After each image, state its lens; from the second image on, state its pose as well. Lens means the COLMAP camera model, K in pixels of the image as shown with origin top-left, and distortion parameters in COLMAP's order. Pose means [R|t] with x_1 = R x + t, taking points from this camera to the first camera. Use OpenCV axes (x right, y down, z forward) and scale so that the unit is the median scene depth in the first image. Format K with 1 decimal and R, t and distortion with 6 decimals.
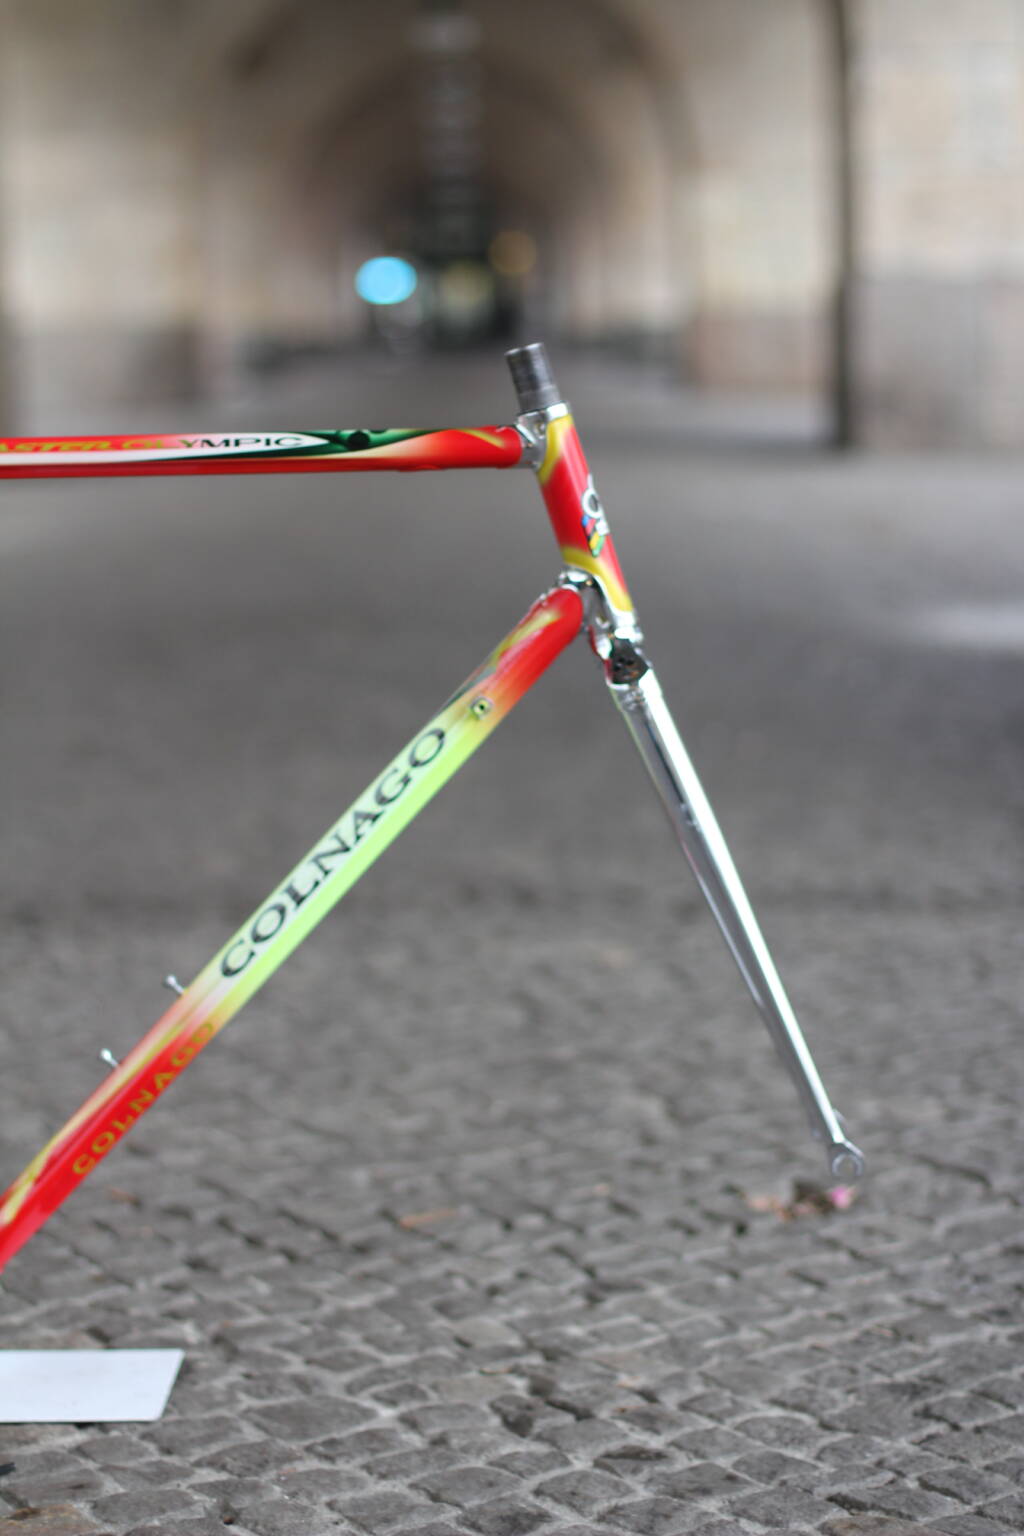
lens RADIAL K [[3634.6, 0, 512.0], [0, 3634.6, 768.0], [0, 0, 1]] dist [0.056595, -2.770460]
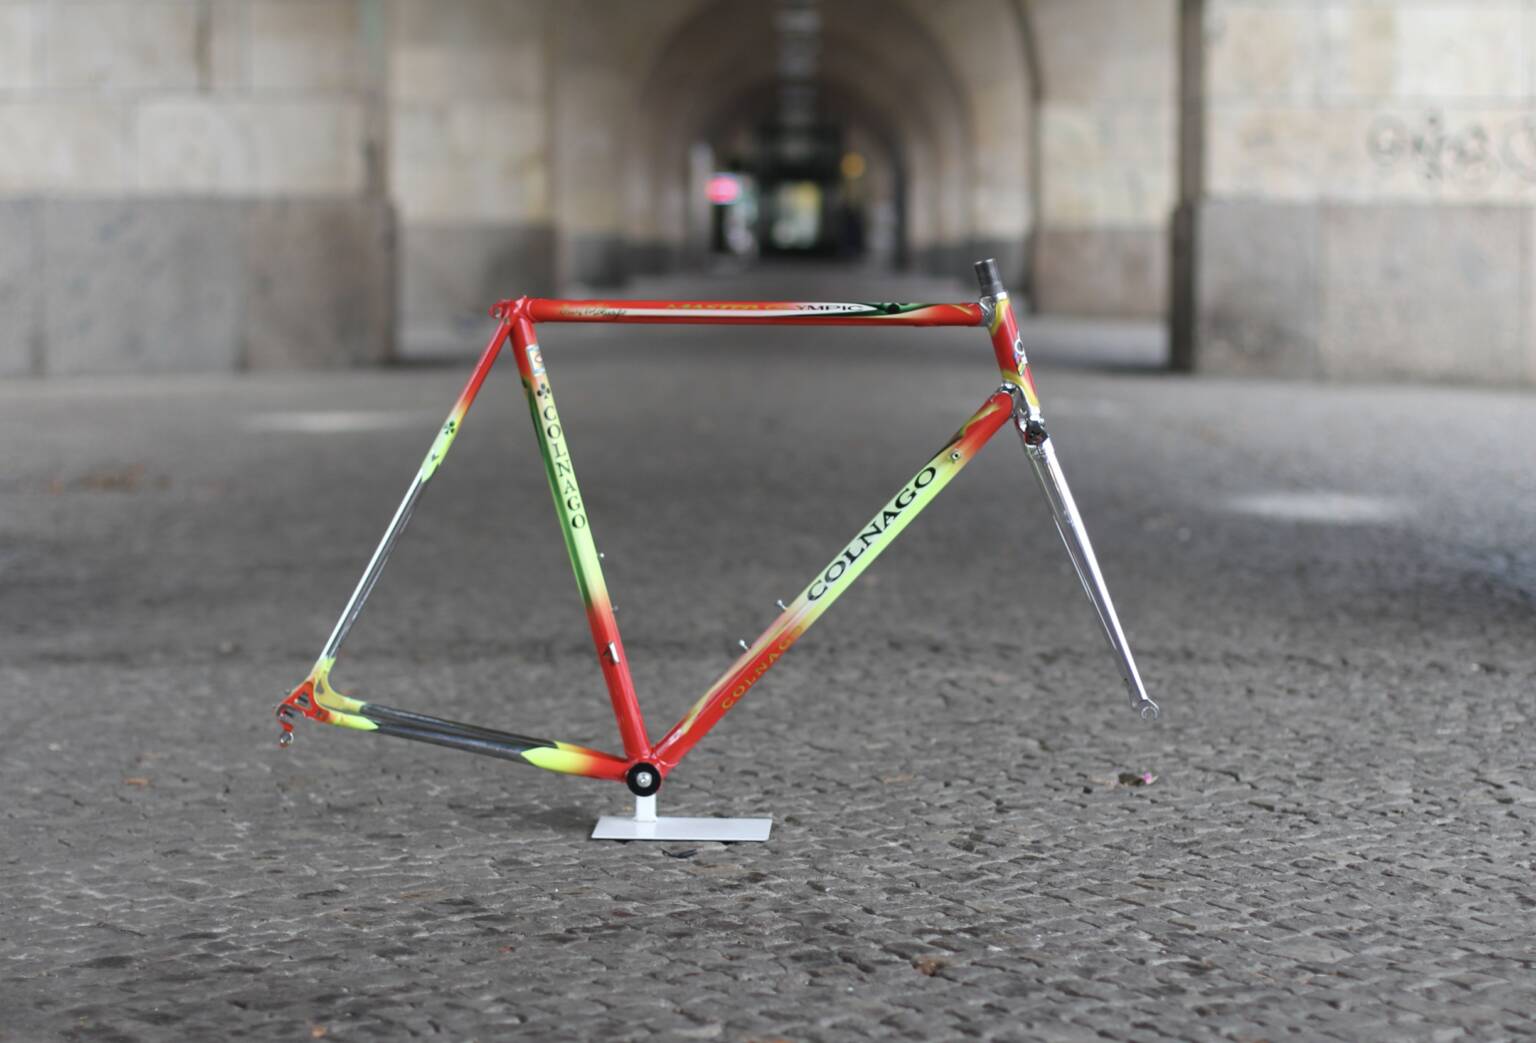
lens RADIAL K [[4578.0, 0, 768.0], [0, 4578.0, 521.5], [0, 0, 1]] dist [-0.077159, -0.264547]
pose [[0.999564, 0.029350, -0.003073, -0.089192], [-0.029479, 0.997858, -0.058405, 0.144560], [0.001352, 0.058470, 0.998288, -1.222129]]
